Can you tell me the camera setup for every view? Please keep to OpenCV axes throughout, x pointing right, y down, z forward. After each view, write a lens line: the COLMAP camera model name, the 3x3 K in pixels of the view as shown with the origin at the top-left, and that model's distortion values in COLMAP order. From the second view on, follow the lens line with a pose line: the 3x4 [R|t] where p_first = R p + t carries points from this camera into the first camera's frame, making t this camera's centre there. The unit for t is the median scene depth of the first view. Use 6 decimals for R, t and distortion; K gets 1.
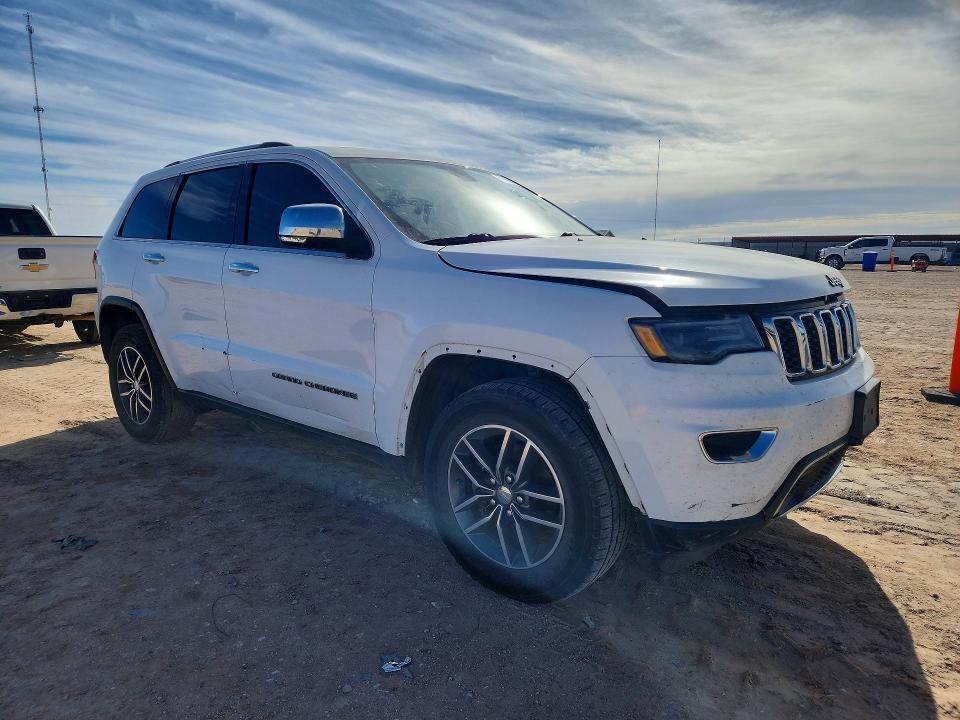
lens RADIAL K [[703.6, 0, 475.4], [0, 703.6, 362.7], [0, 0, 1]] dist [0.006997, -0.010329]
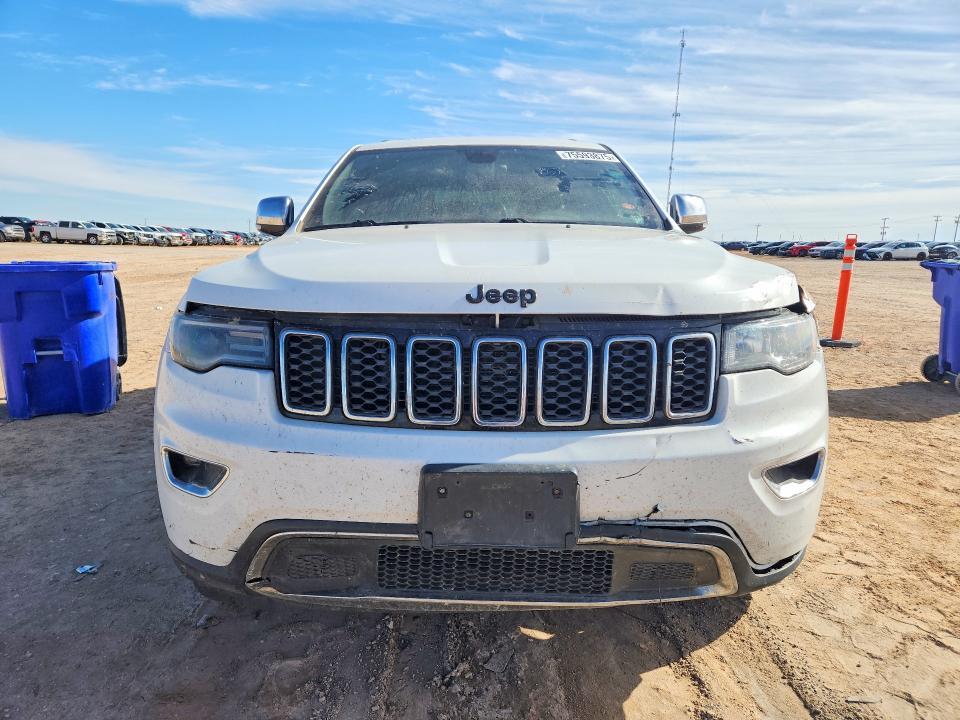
lens RADIAL K [[703.6, 0, 475.4], [0, 703.6, 362.7], [0, 0, 1]] dist [0.006997, -0.010329]
pose [[0.598529, 0.139331, -0.788891, 0.118126], [-0.127812, 0.988753, 0.077659, -0.011786], [0.790839, 0.054349, 0.609606, 0.072095]]
